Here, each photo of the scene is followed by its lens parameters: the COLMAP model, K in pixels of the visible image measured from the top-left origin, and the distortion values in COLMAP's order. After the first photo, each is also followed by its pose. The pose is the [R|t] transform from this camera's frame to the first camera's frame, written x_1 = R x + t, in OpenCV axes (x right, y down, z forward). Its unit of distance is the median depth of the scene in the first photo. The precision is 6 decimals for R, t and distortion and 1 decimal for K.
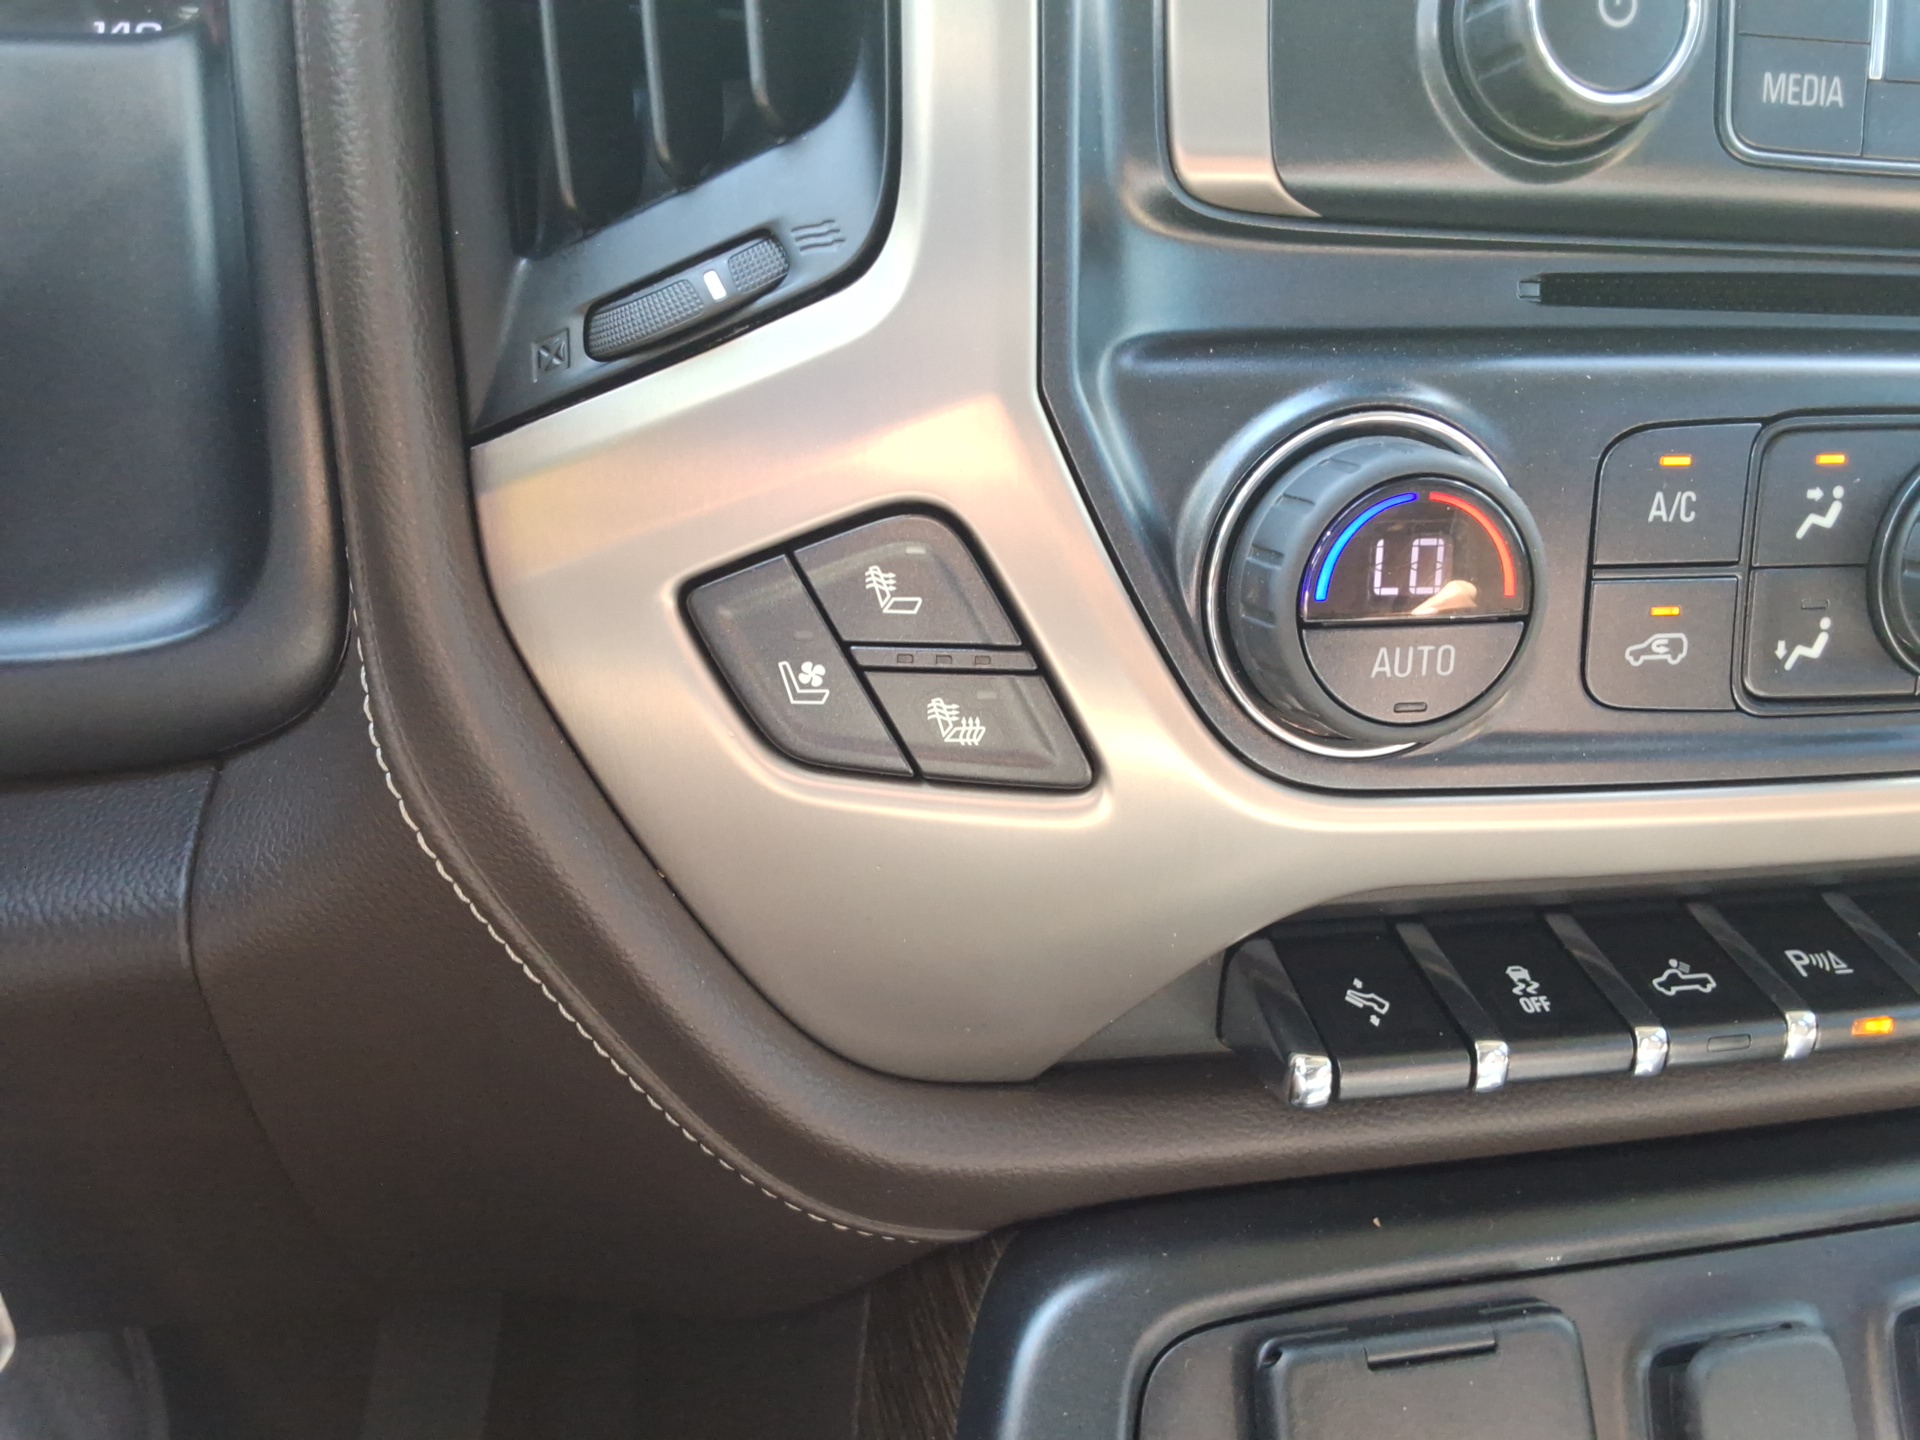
lens RADIAL K [[1554.7, 0, 988.7], [0, 1554.7, 737.7], [0, 0, 1]] dist [0.108414, -0.172138]
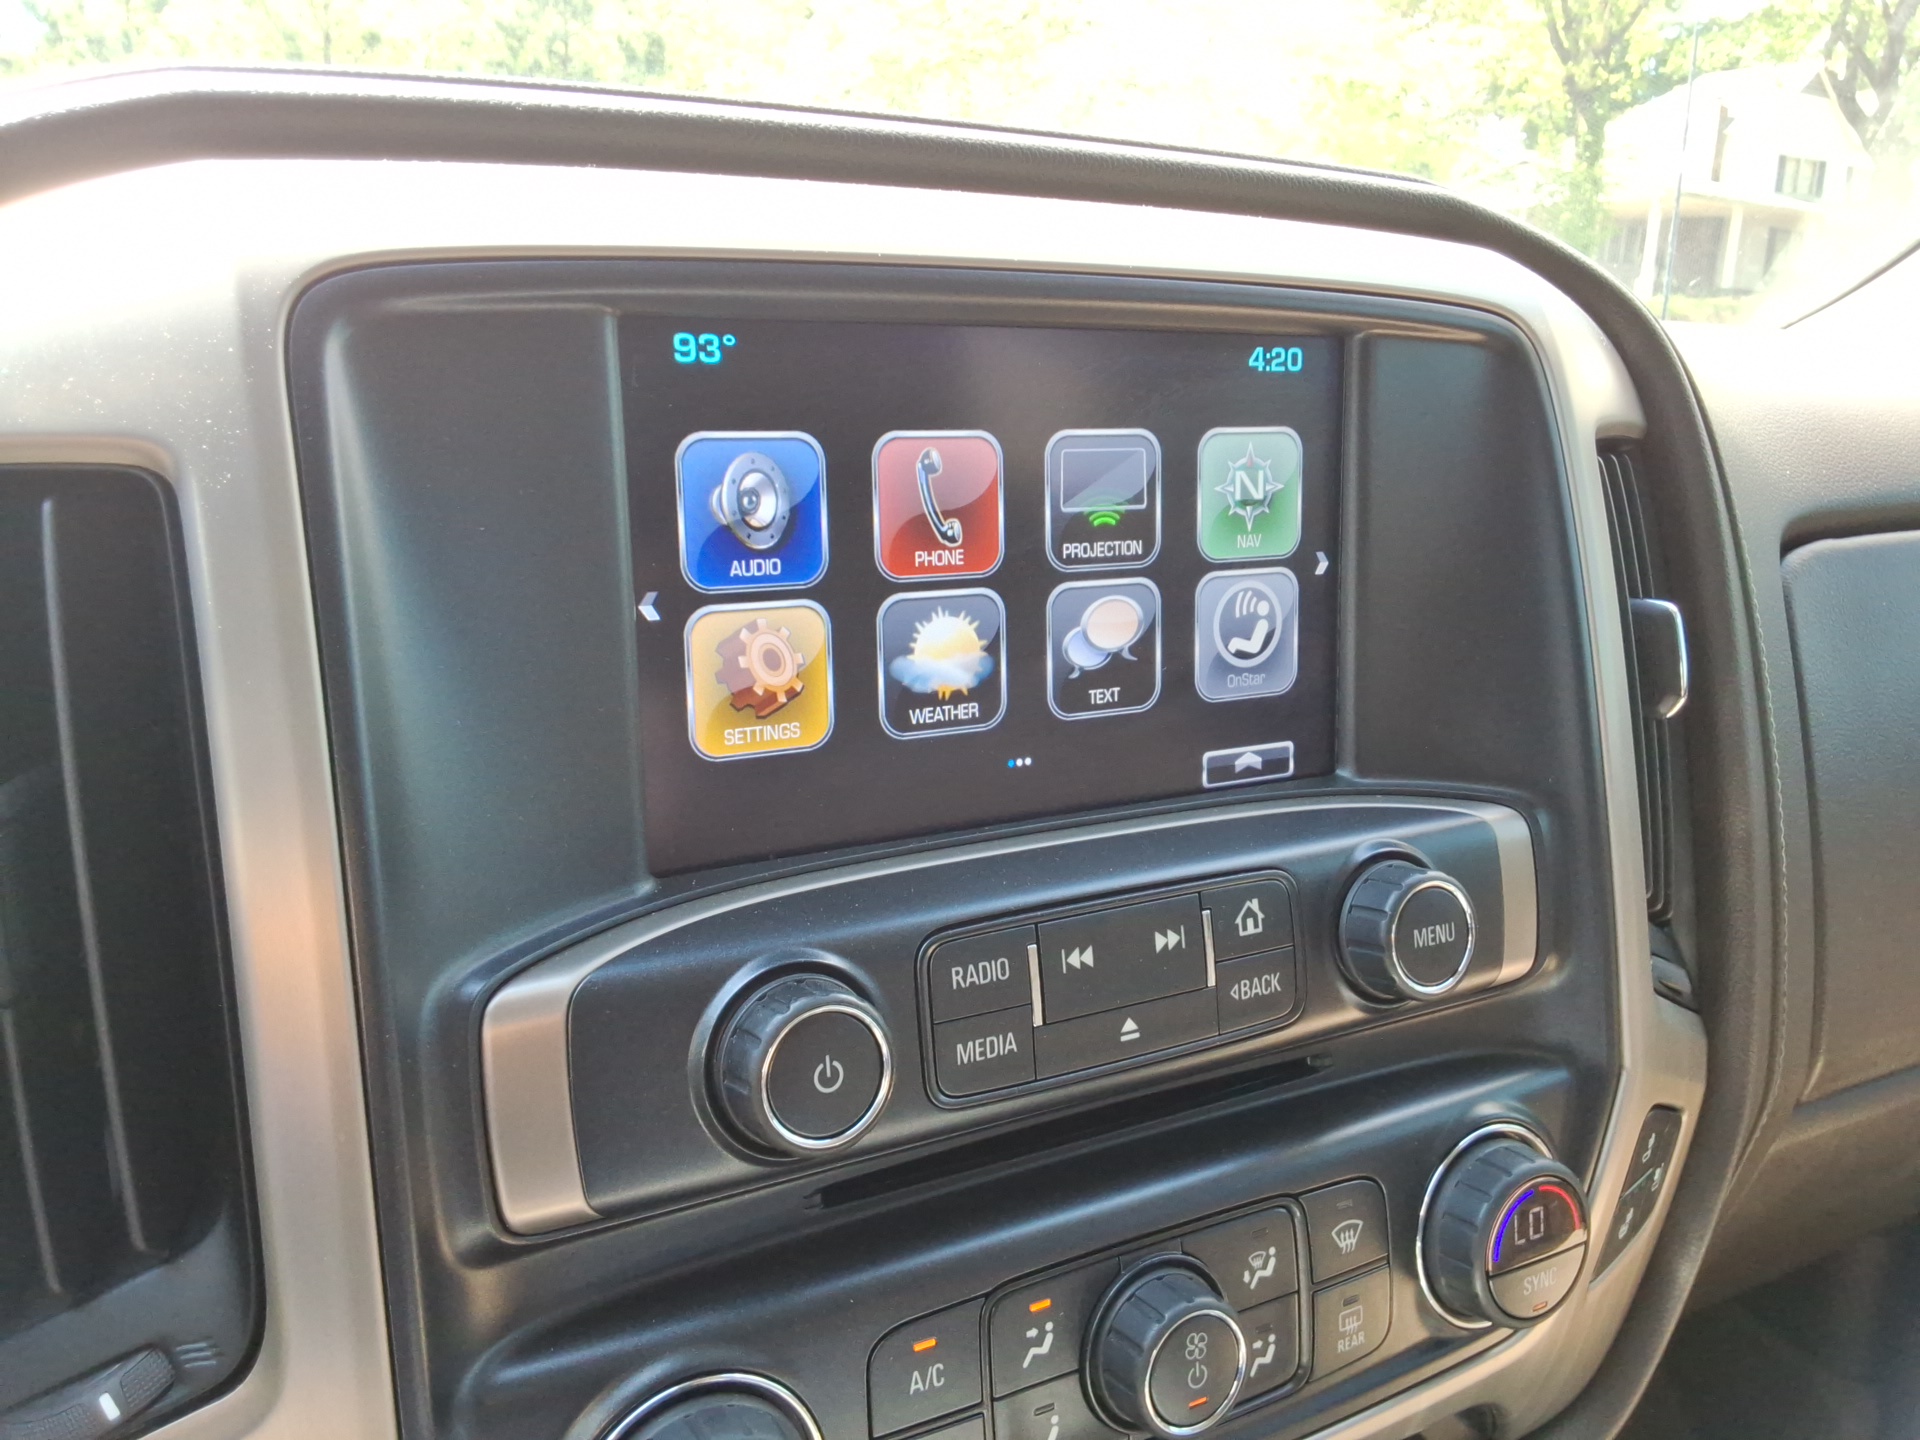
lens RADIAL K [[1554.7, 0, 976.7], [0, 1554.7, 705.6], [0, 0, 1]] dist [0.108414, -0.172138]
pose [[0.957438, -0.077075, 0.278157, 0.144585], [0.106359, 0.990086, -0.091750, -0.561171], [-0.268328, 0.117429, 0.956144, -0.329375]]
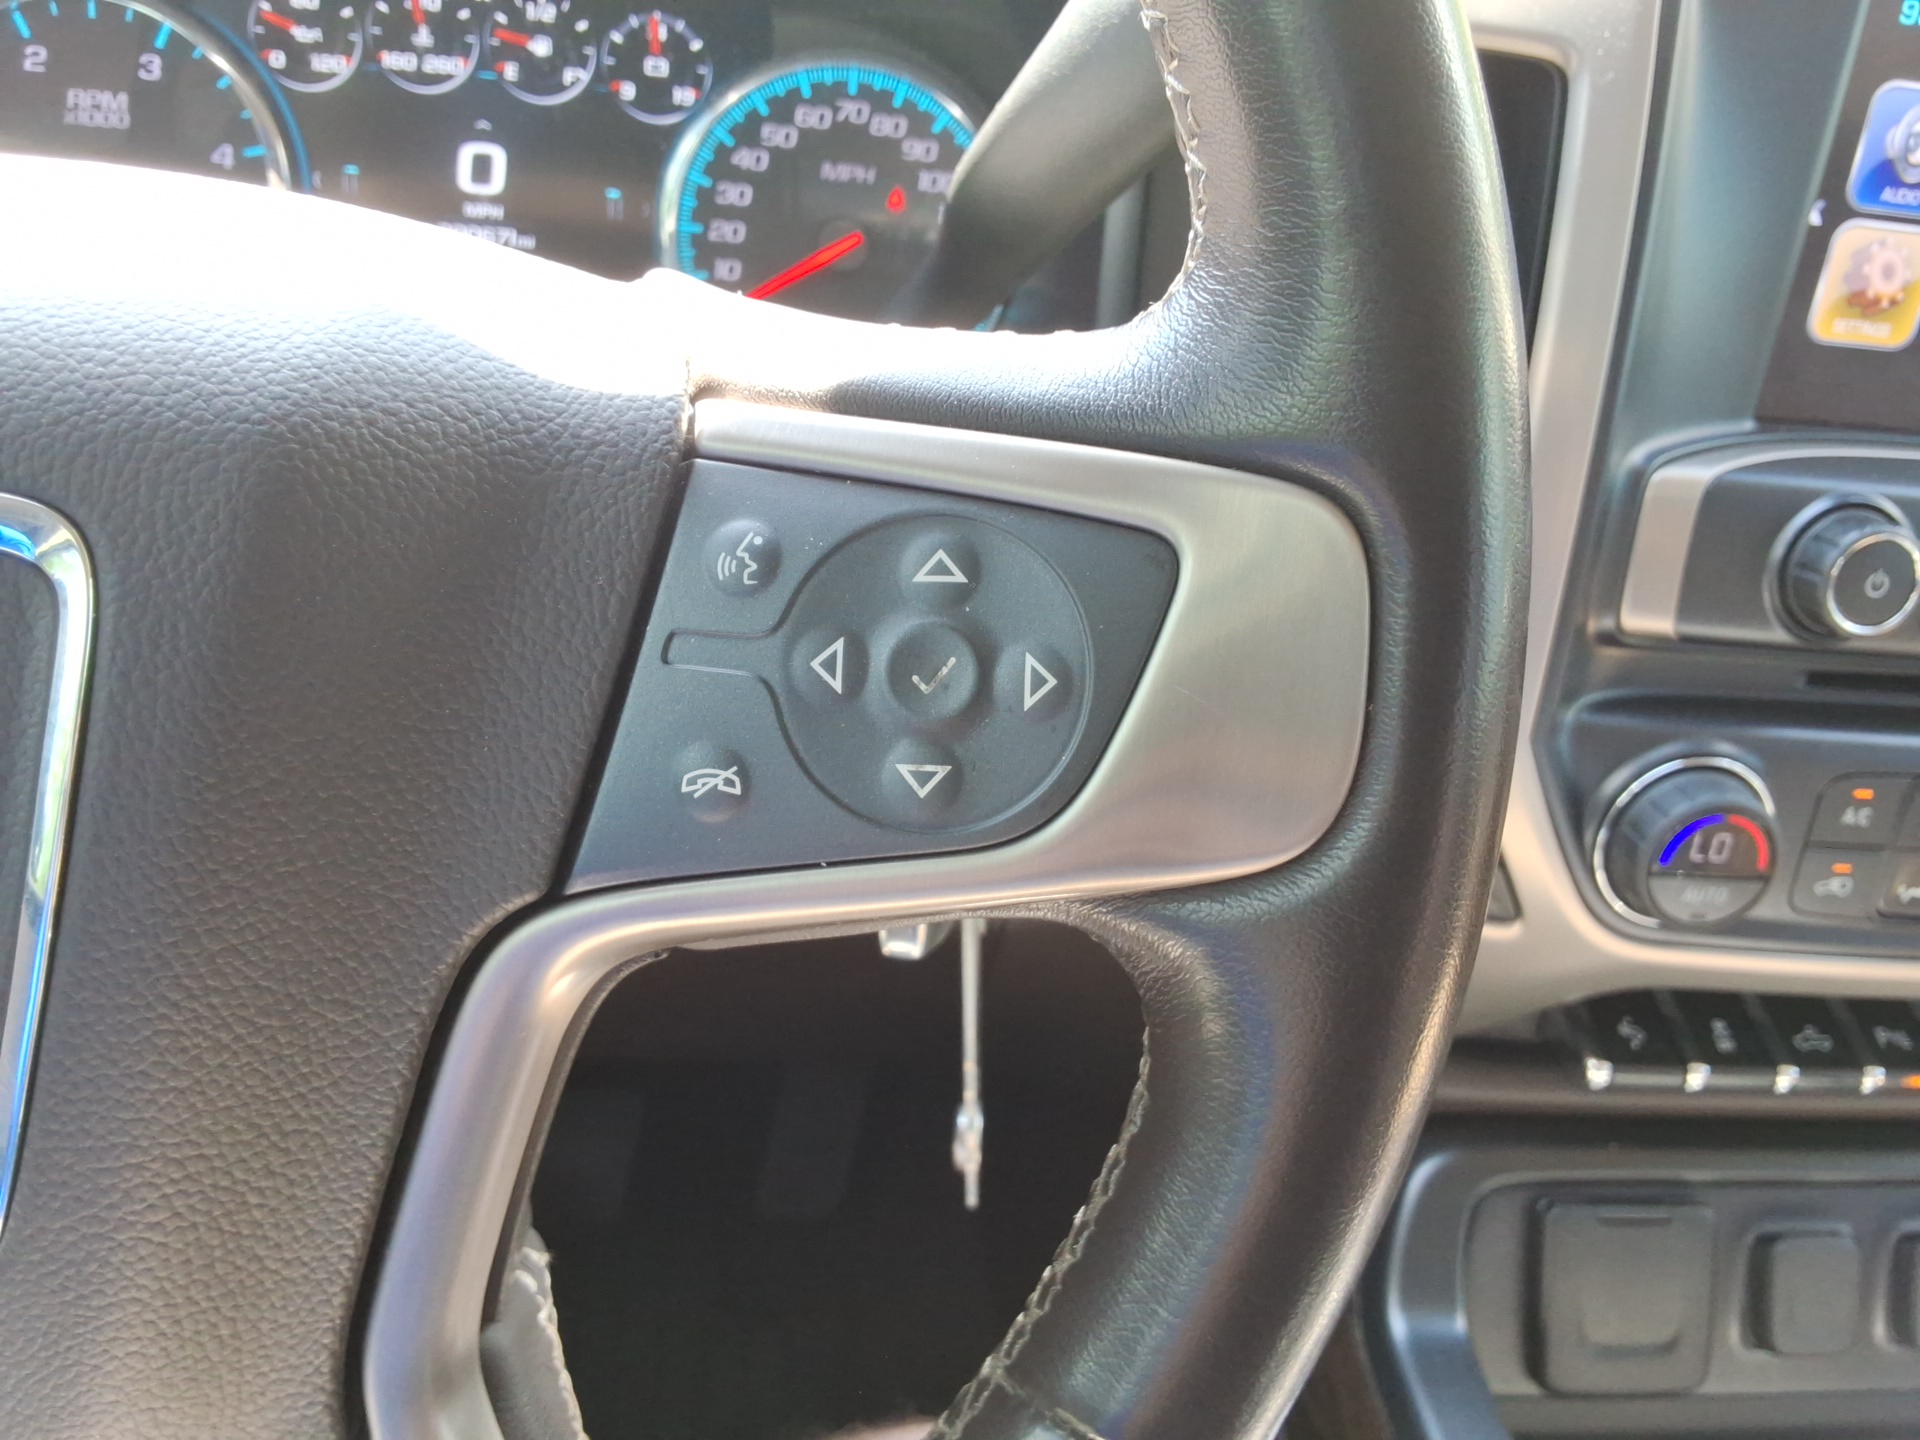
lens RADIAL K [[1554.7, 0, 989.2], [0, 1554.7, 710.3], [0, 0, 1]] dist [0.108414, -0.172138]
pose [[0.989146, 0.129411, -0.069593, -0.444210], [-0.117722, 0.981390, 0.151707, -0.416311], [0.087930, -0.141867, 0.985973, -0.867618]]
